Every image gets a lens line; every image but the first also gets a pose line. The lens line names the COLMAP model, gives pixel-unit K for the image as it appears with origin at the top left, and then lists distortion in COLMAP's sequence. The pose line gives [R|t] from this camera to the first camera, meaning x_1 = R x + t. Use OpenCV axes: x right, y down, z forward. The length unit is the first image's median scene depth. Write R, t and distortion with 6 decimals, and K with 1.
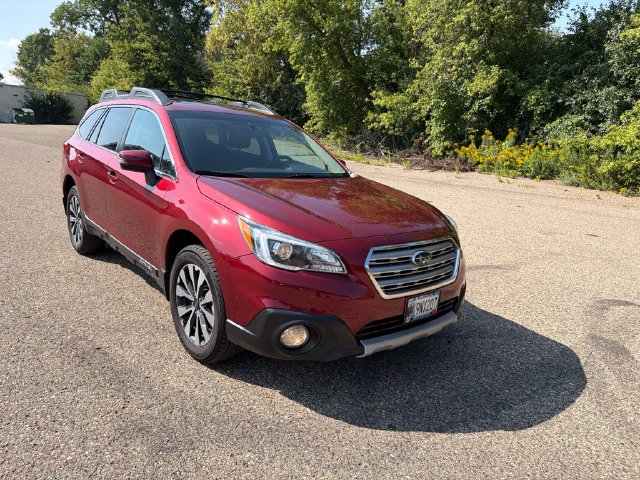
lens RADIAL K [[448.6, 0, 321.1], [0, 448.6, 243.4], [0, 0, 1]] dist [0.001818, -0.004279]
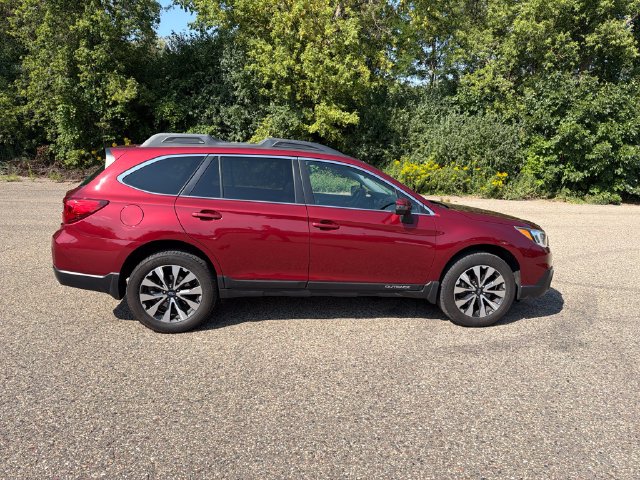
lens RADIAL K [[446.0, 0, 321.0], [0, 446.0, 237.4], [0, 0, 1]] dist [0.039995, -0.052317]
pose [[0.553240, -0.196127, 0.809605, -0.283115], [0.200970, 0.974606, 0.098766, -0.048461], [-0.808416, 0.108065, 0.578607, 0.083892]]
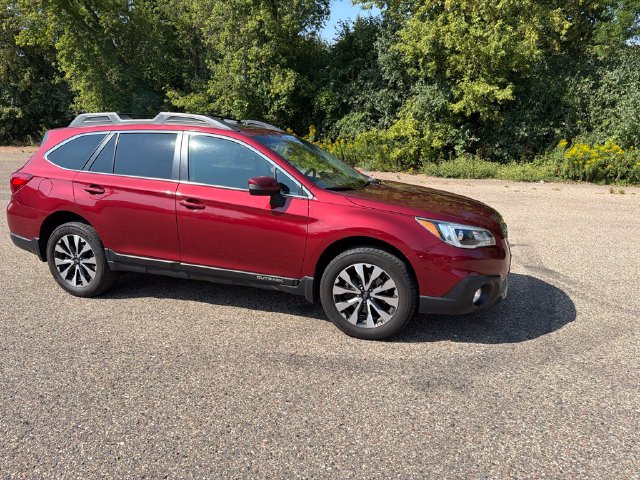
lens RADIAL K [[445.3, 0, 320.5], [0, 445.3, 243.0], [0, 0, 1]] dist [0.057124, -0.081701]
pose [[0.864659, -0.169263, 0.472985, -0.148984], [0.165442, 0.984950, 0.050032, -0.013997], [-0.474335, 0.034991, 0.879649, -0.003805]]
